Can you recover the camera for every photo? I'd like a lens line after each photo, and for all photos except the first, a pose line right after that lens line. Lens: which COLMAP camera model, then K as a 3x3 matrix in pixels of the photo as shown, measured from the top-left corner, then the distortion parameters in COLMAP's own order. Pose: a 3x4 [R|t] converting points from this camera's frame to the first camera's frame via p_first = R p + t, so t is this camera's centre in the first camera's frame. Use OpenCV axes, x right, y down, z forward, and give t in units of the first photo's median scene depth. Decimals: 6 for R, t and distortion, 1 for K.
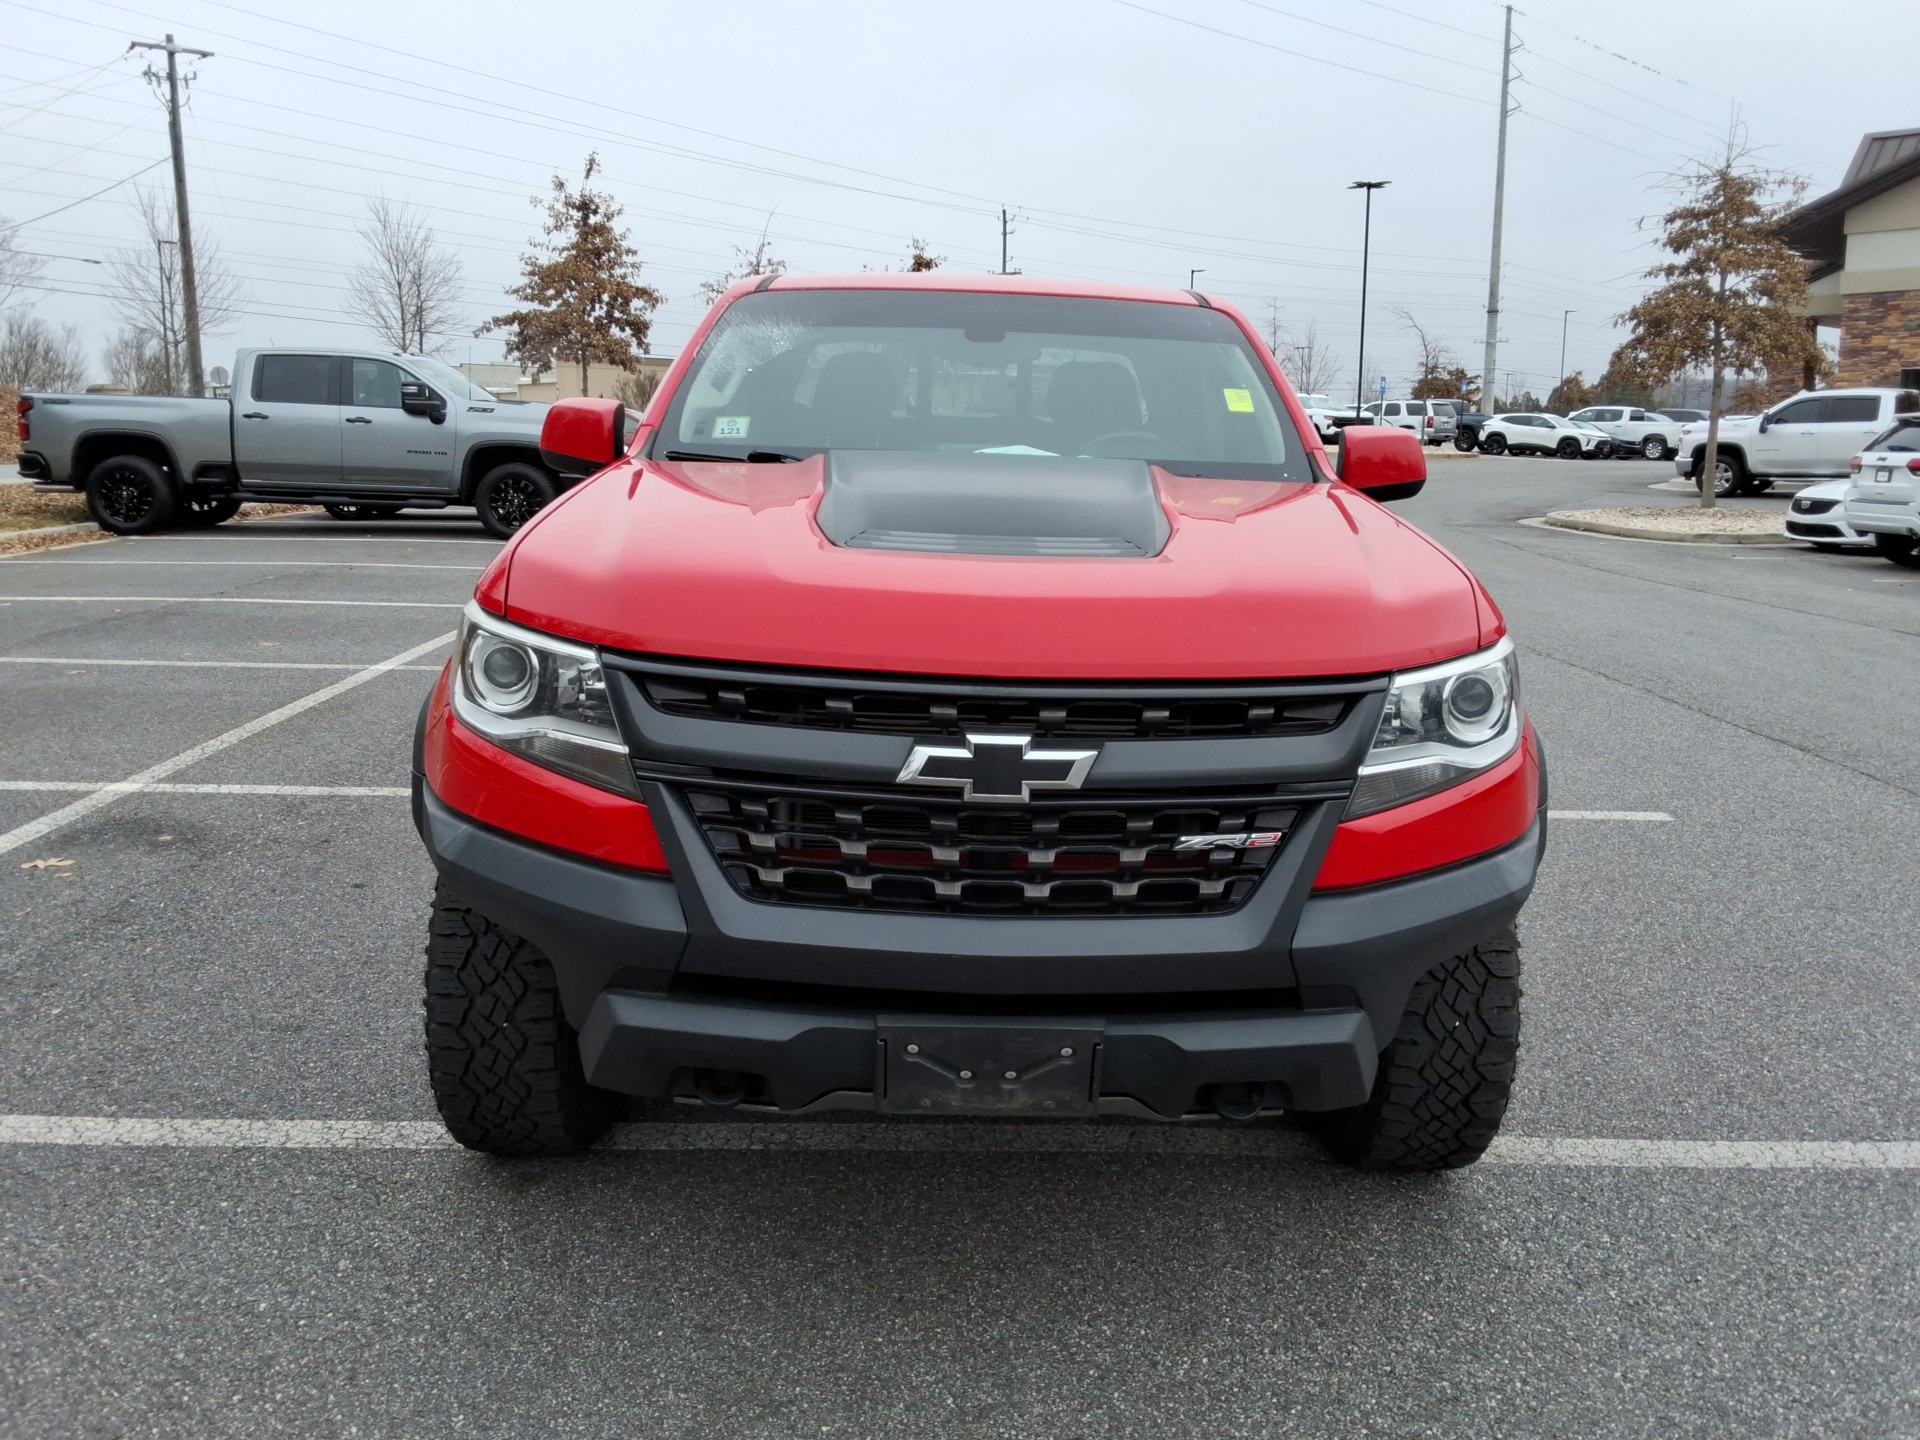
lens RADIAL K [[1551.0, 0, 977.7], [0, 1551.0, 710.6], [0, 0, 1]] dist [0.108531, -0.141387]
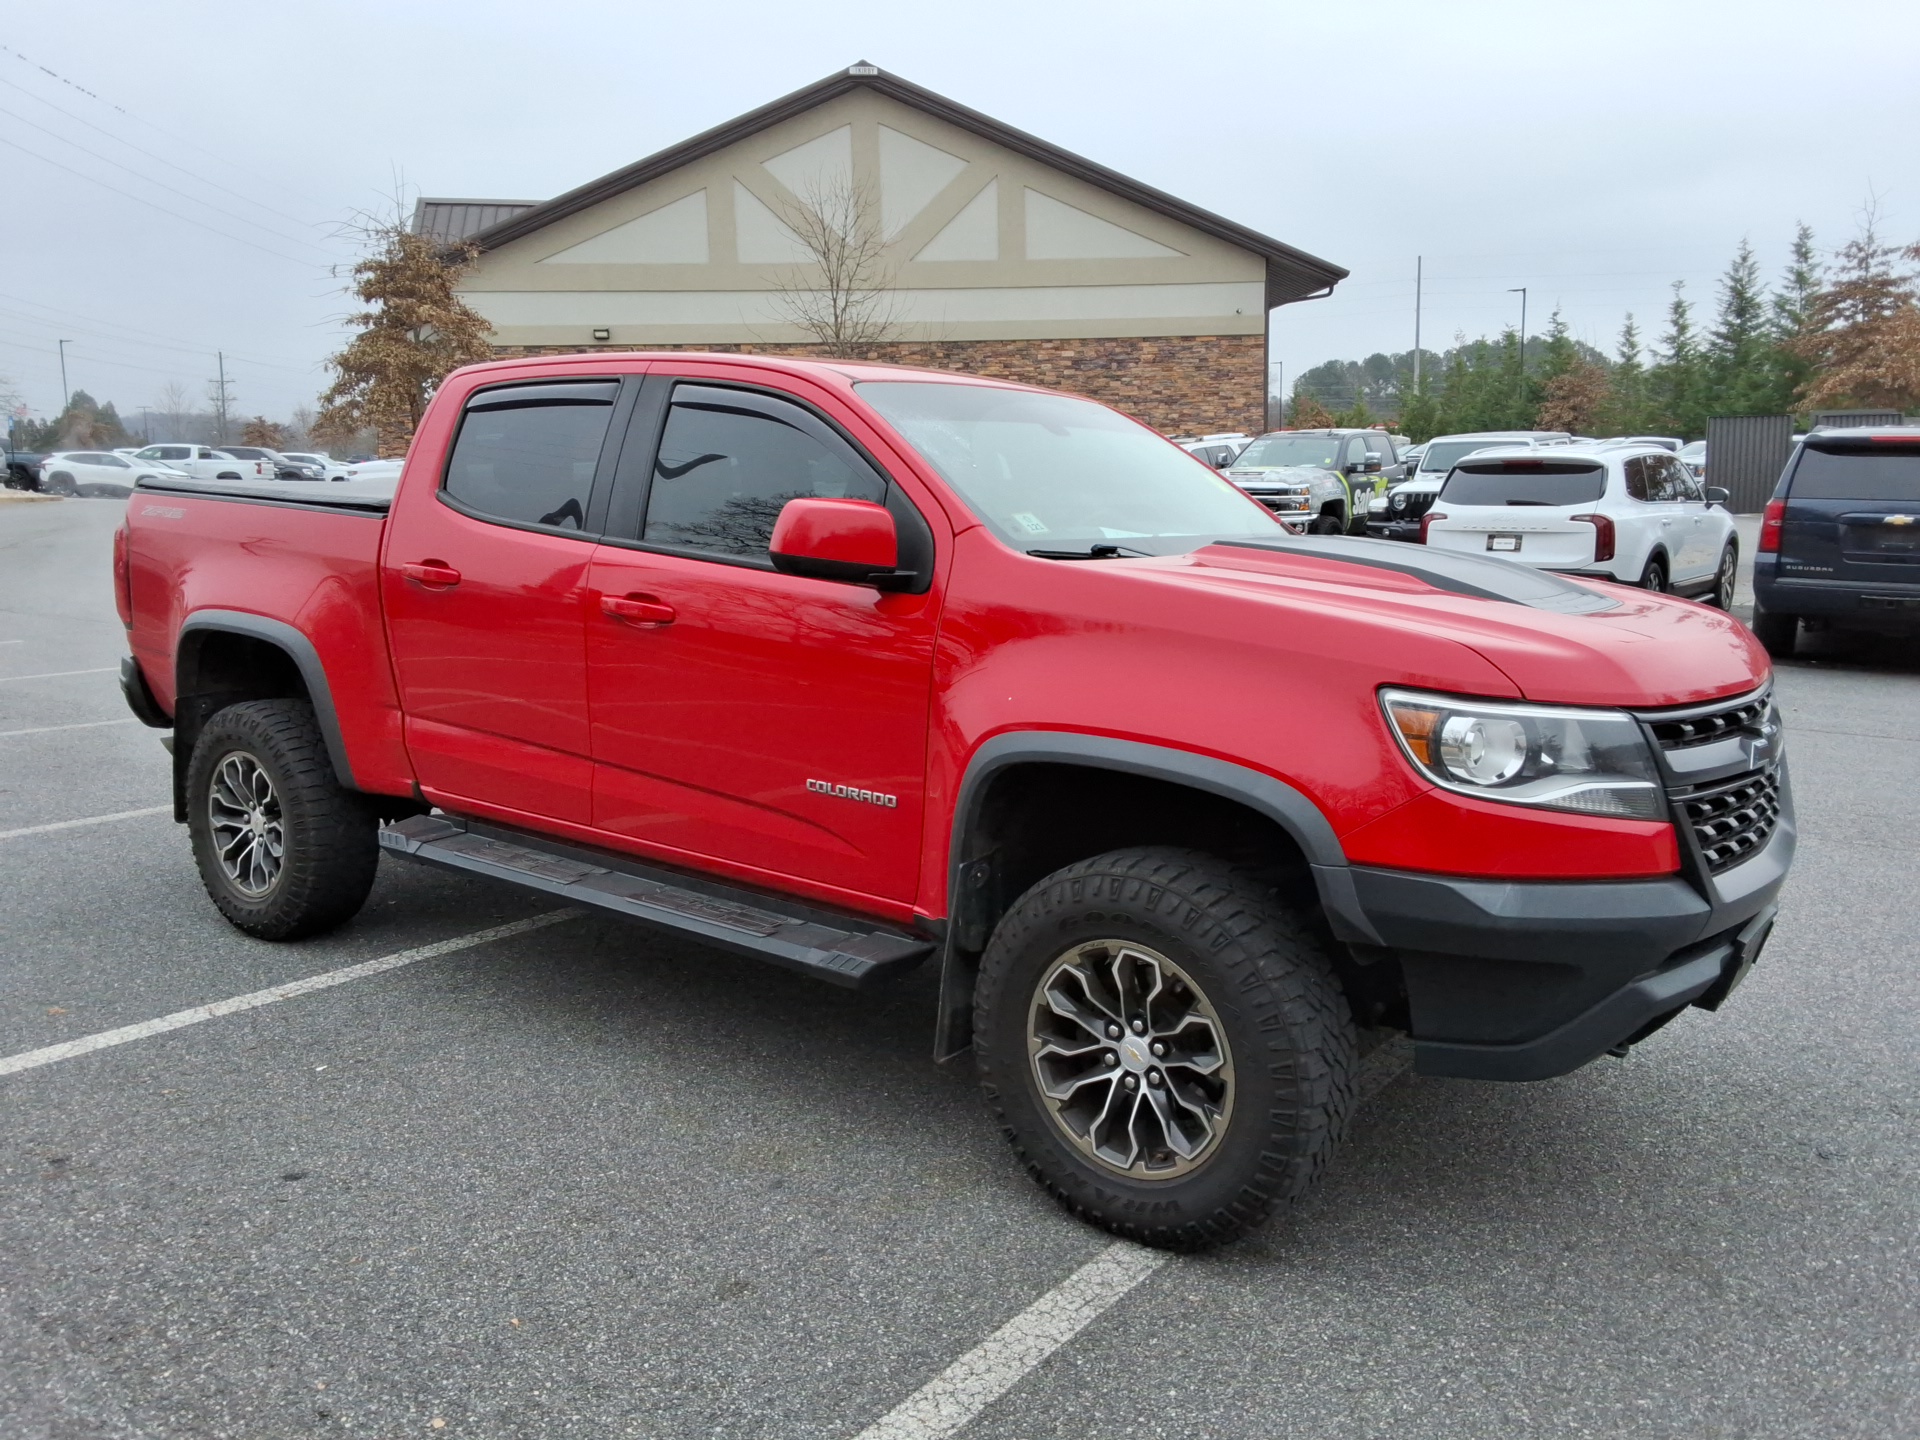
lens RADIAL K [[1551.0, 0, 977.7], [0, 1551.0, 710.6], [0, 0, 1]] dist [0.108531, -0.141387]
pose [[0.612210, -0.143840, 0.777502, -0.158473], [0.159068, 0.985616, 0.057091, -0.019954], [-0.774530, 0.088724, 0.626284, 0.062643]]
